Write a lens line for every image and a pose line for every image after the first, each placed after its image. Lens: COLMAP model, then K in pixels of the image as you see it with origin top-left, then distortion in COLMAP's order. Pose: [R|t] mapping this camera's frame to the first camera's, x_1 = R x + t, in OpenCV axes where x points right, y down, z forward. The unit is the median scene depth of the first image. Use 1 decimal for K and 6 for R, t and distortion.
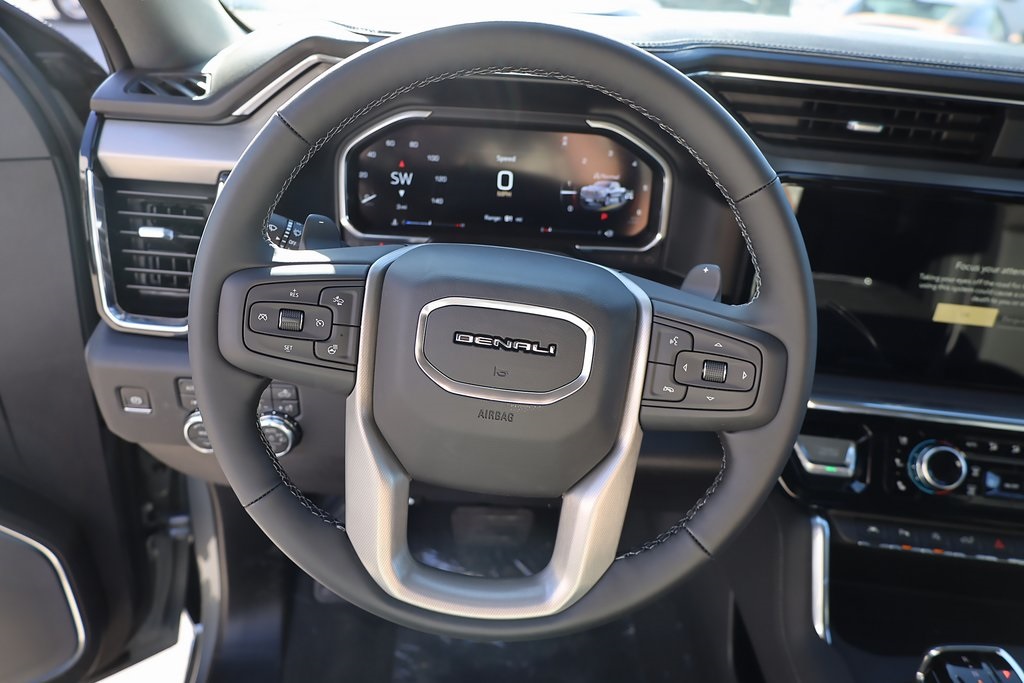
lens RADIAL K [[719.0, 0, 513.7], [0, 719.0, 336.7], [0, 0, 1]] dist [-0.009279, -0.001105]
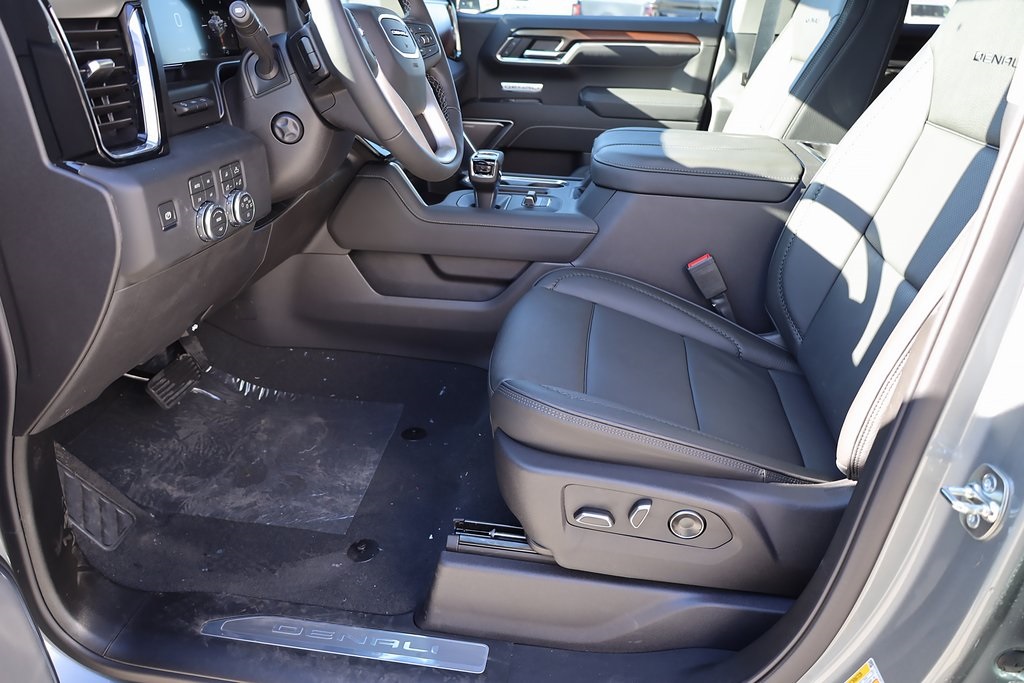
lens RADIAL K [[703.6, 0, 513.9], [0, 703.6, 344.9], [0, 0, 1]] dist [-0.009789, 0.001852]
pose [[0.146305, -0.478065, 0.866053, -1.615338], [0.462485, 0.806961, 0.367317, 0.106215], [-0.874473, 0.346796, 0.339160, 0.223456]]
